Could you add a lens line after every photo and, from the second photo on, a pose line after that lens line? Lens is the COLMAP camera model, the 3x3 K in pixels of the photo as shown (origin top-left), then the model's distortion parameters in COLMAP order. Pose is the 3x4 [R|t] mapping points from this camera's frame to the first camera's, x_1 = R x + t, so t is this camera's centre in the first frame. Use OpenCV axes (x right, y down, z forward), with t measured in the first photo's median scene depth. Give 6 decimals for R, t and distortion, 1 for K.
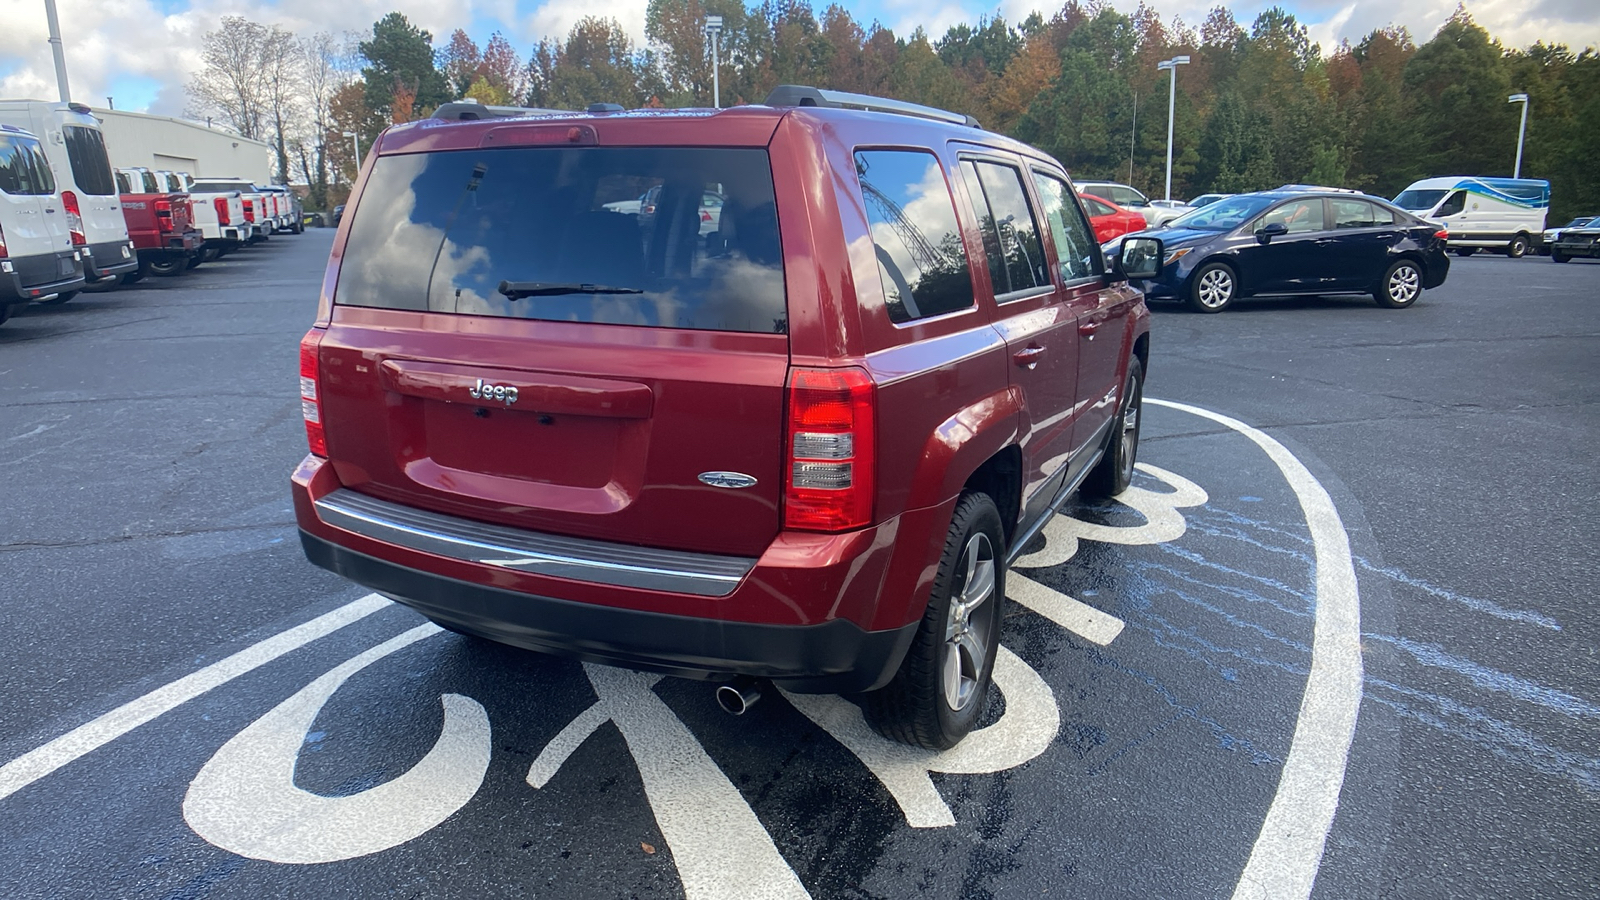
lens RADIAL K [[1078.2, 0, 800.0], [0, 1078.2, 450.0], [0, 0, 1]] dist [-0.009459, -0.000466]
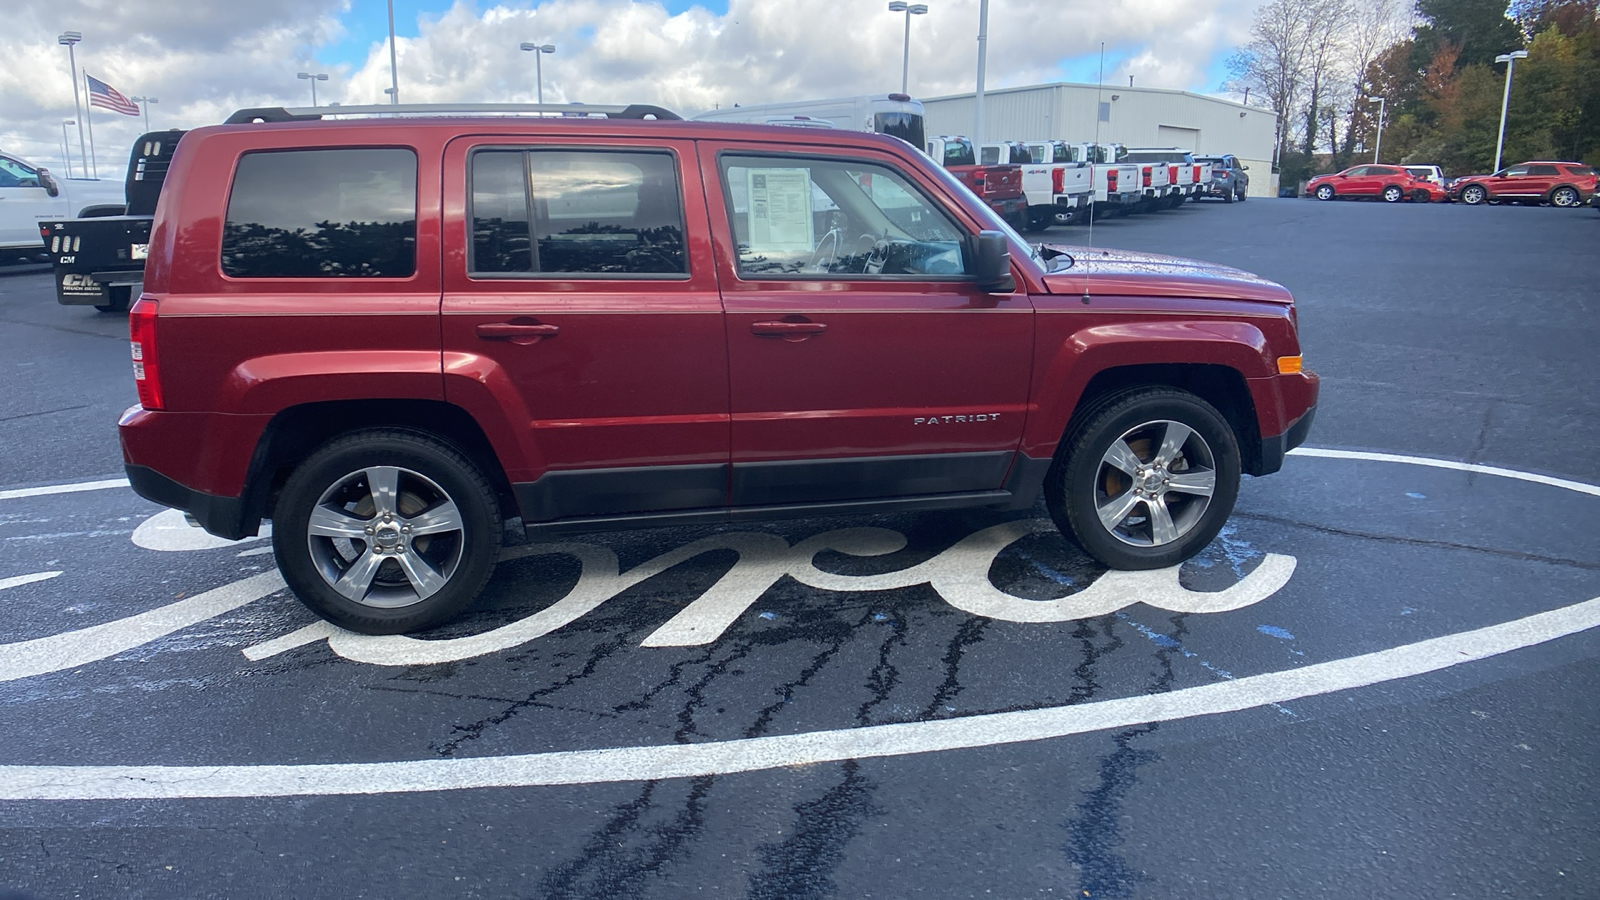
lens RADIAL K [[1105.6, 0, 779.6], [0, 1105.6, 415.2], [0, 0, 1]] dist [0.004023, -0.018956]
pose [[0.587390, 0.177980, -0.789491, 0.077995], [-0.184318, 0.979302, 0.083636, -0.008971], [0.788035, 0.096391, 0.608037, 0.033716]]
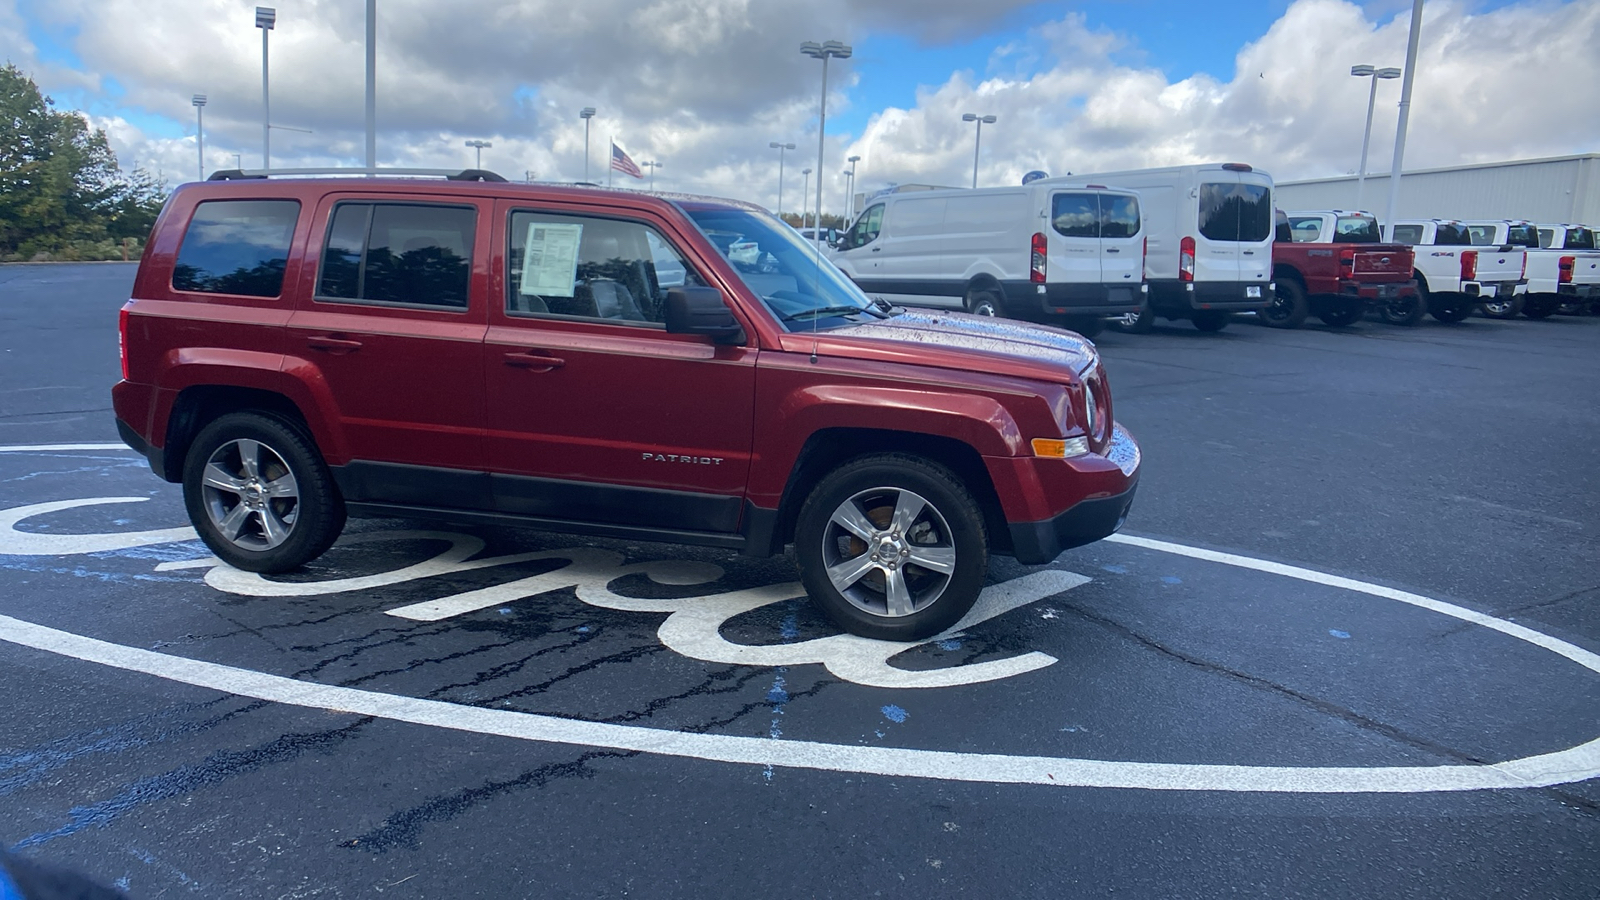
lens RADIAL K [[1119.2, 0, 792.7], [0, 1119.2, 388.5], [0, 0, 1]] dist [0.005323, -0.039140]
pose [[0.192619, 0.148271, -0.970007, 0.105912], [-0.254519, 0.962237, 0.096542, -0.019589], [0.947691, 0.228289, 0.223083, 0.077346]]
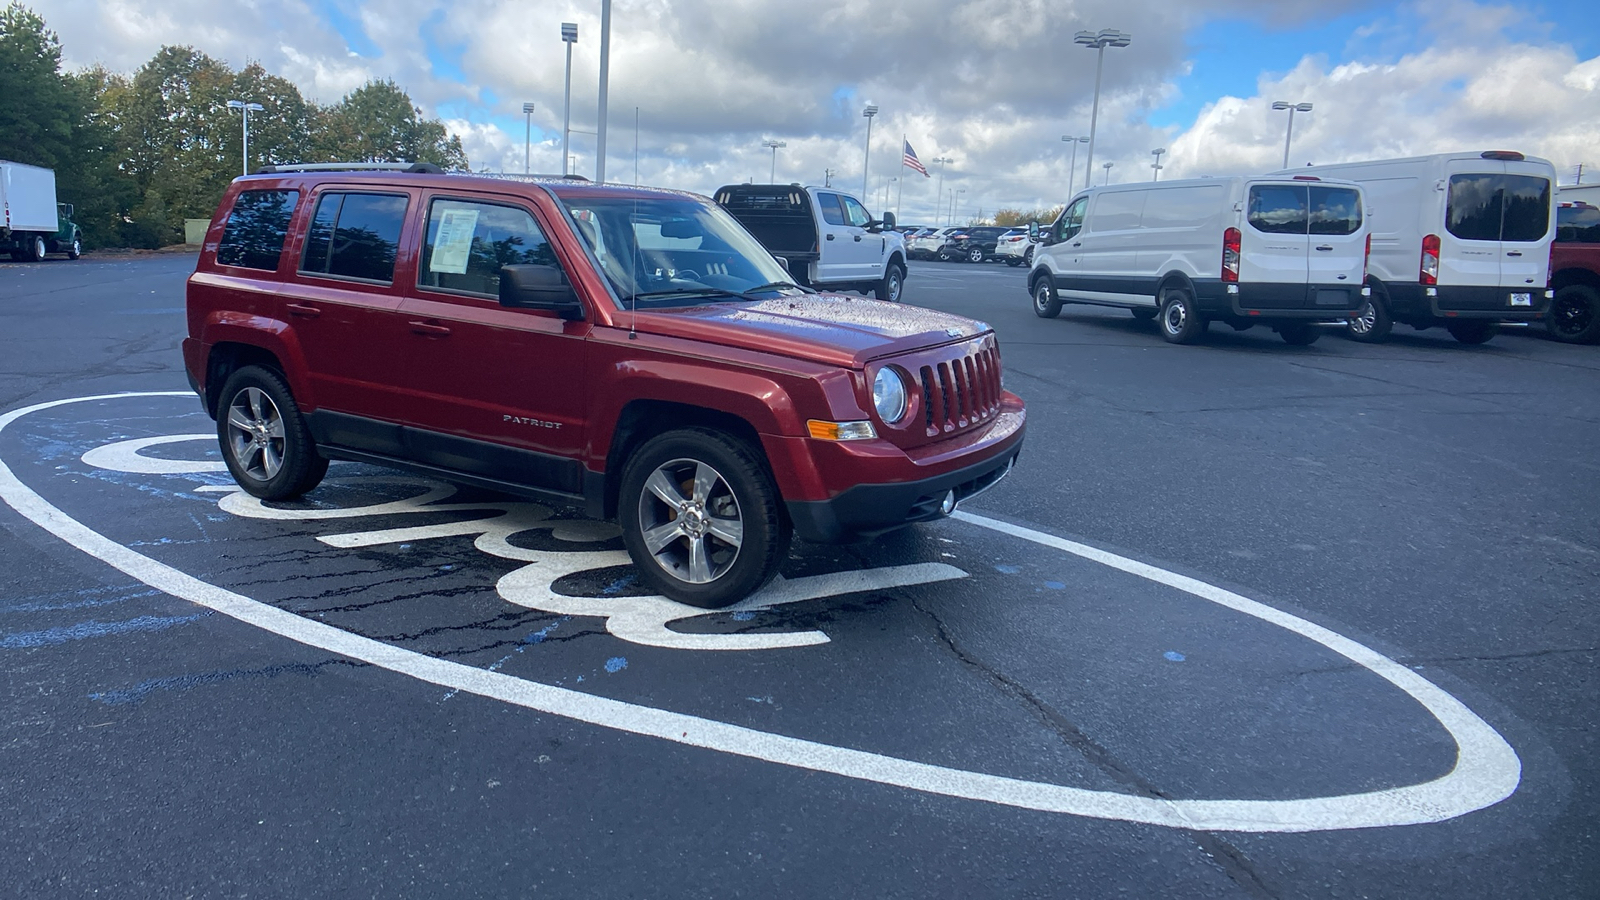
lens RADIAL K [[1123.6, 0, 767.8], [0, 1123.6, 375.6], [0, 0, 1]] dist [0.001115, -0.031841]
pose [[-0.122154, 0.140841, -0.982467, 0.111920], [-0.259504, 0.950914, 0.168583, -0.028449], [0.957986, 0.275547, -0.079609, 0.113572]]
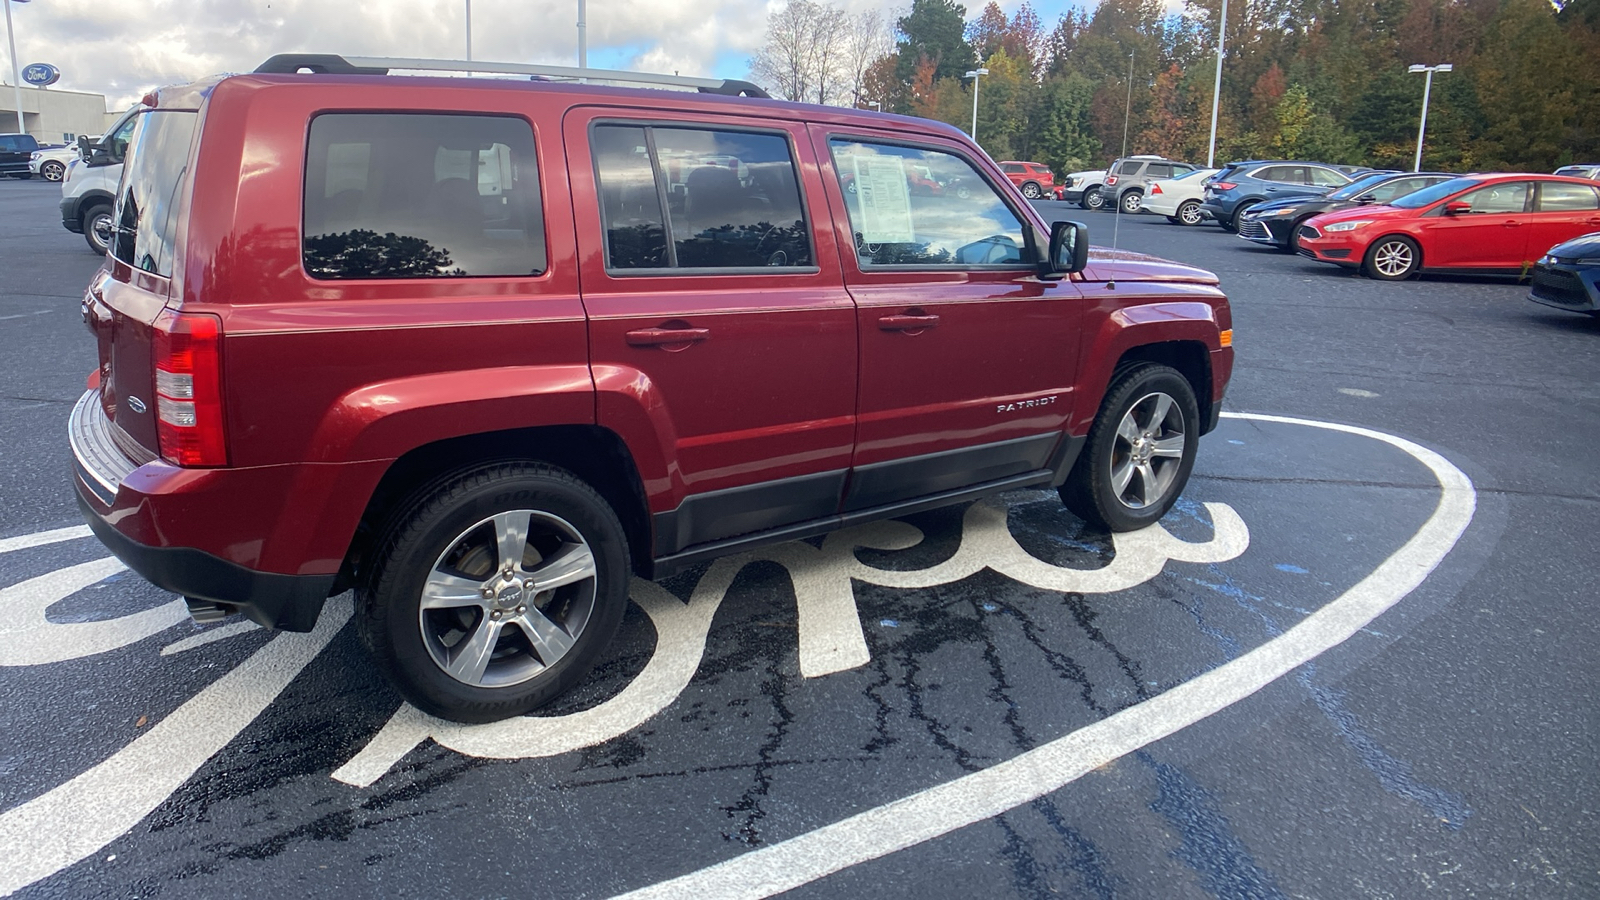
lens RADIAL K [[1086.3, 0, 790.9], [0, 1086.3, 403.4], [0, 0, 1]] dist [0.004302, -0.027058]
pose [[0.876641, 0.129463, -0.463401, 0.046300], [-0.137212, 0.990394, 0.017120, -0.003732], [0.461166, 0.048576, 0.885983, 0.014245]]
